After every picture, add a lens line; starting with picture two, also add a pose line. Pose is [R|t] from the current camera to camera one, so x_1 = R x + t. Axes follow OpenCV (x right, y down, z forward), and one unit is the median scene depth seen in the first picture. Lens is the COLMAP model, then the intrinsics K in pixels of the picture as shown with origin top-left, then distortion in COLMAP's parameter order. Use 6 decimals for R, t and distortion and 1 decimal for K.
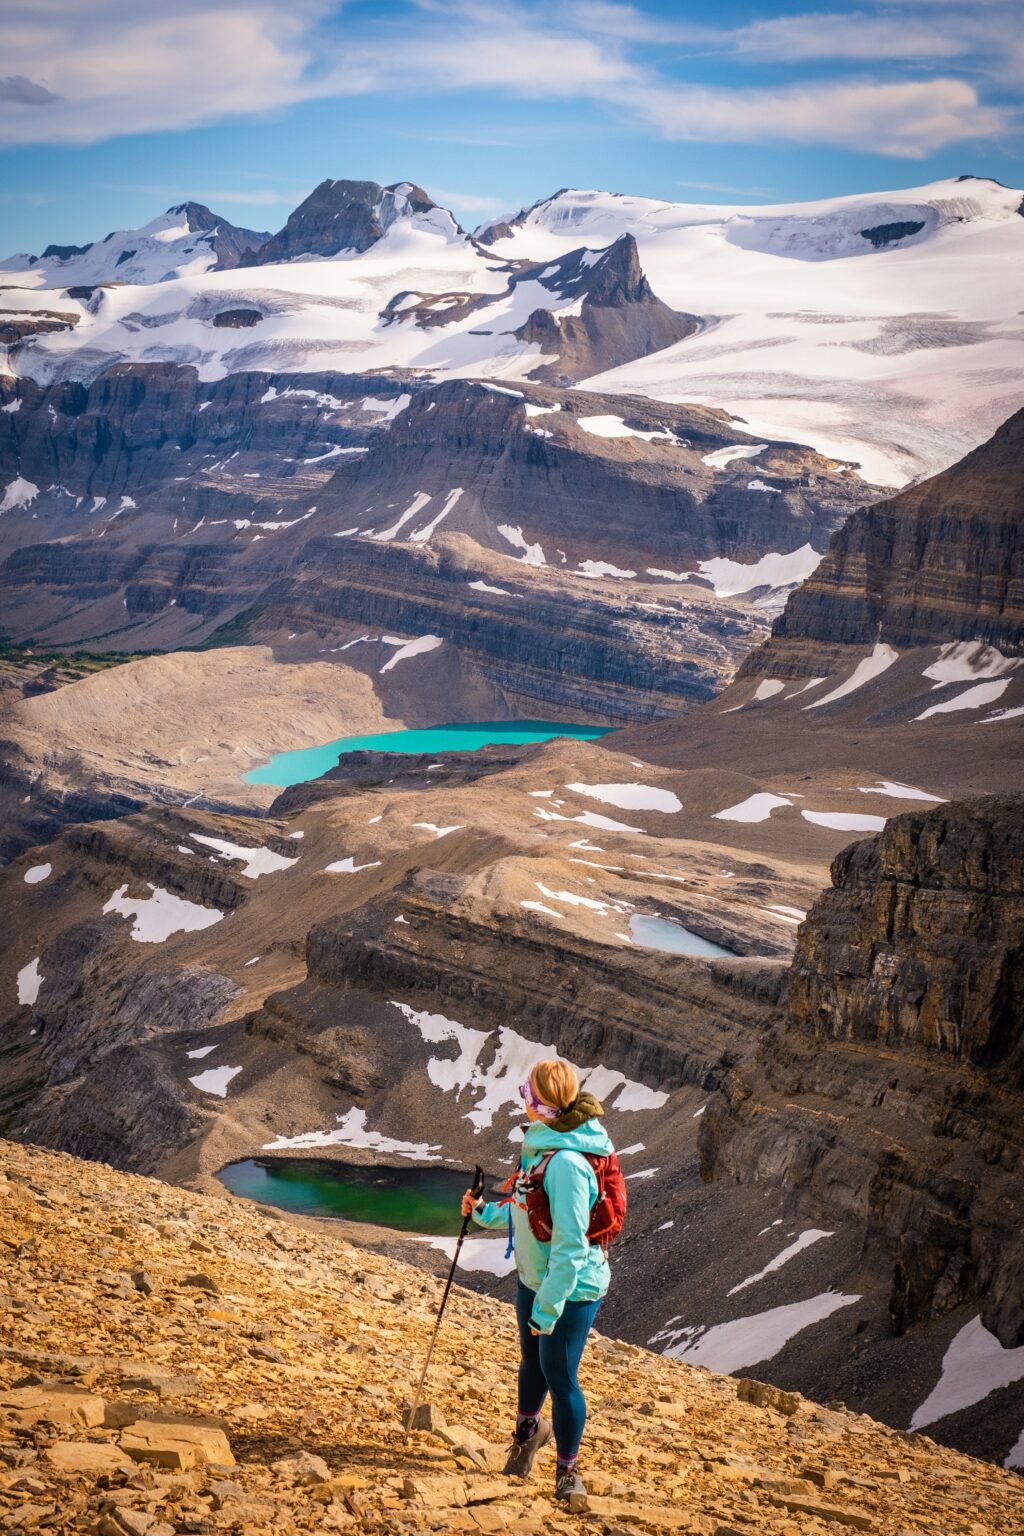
lens RADIAL K [[2810.4, 0, 522.8], [0, 2810.4, 769.9], [0, 0, 1]] dist [0.035672, 0.000000]
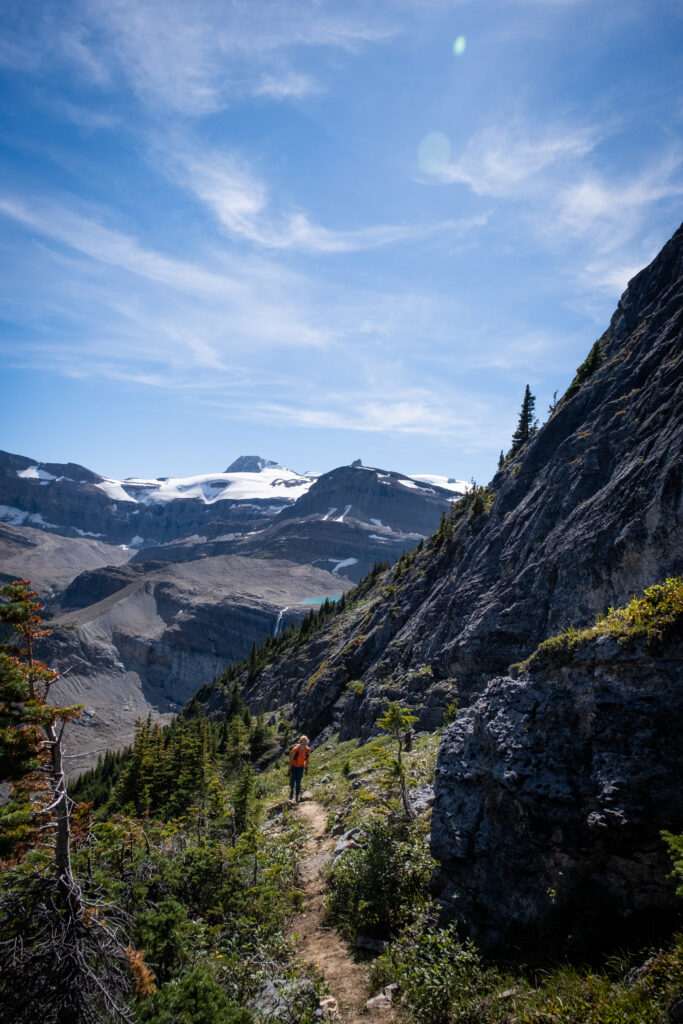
lens RADIAL K [[683.6, 0, 352.6], [0, 683.6, 517.1], [0, 0, 1]] dist [-0.000062, -0.005448]
pose [[0.986273, 0.044311, 0.159064, -0.112959], [-0.008804, 0.976062, -0.217316, 0.035381], [-0.164885, 0.212933, 0.963054, 0.452437]]
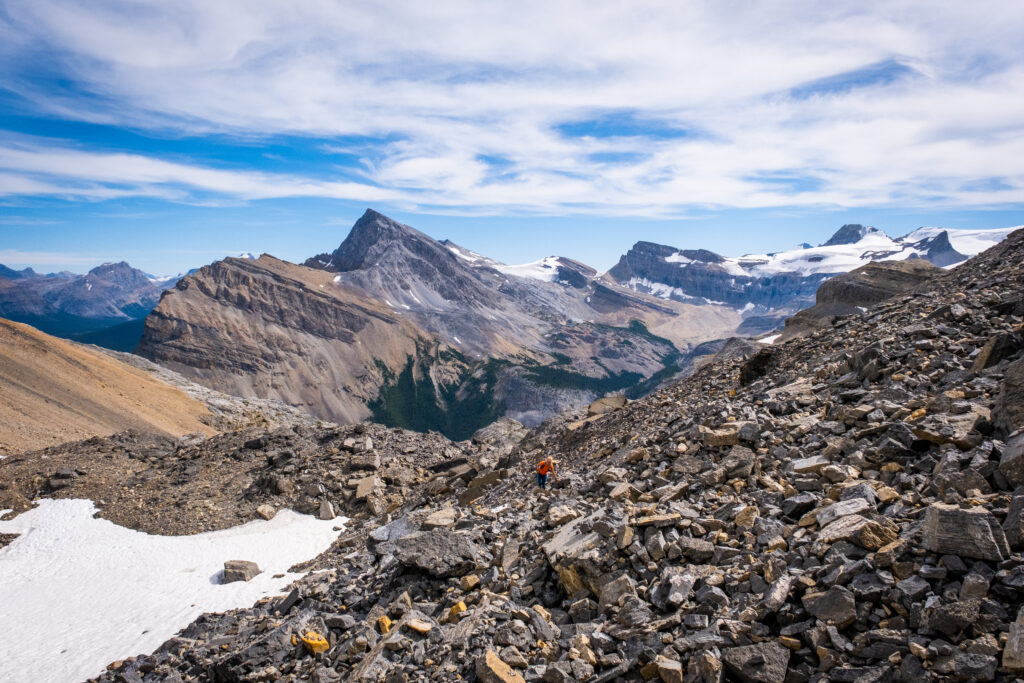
lens RADIAL K [[683.6, 0, 511.9], [0, 683.6, 335.0], [0, 0, 1]] dist [-0.000062, -0.005448]
pose [[0.868290, 0.039504, -0.494481, -0.003675], [-0.082153, 0.994510, -0.064806, 0.035078], [0.489207, 0.096894, 0.866769, 0.093827]]
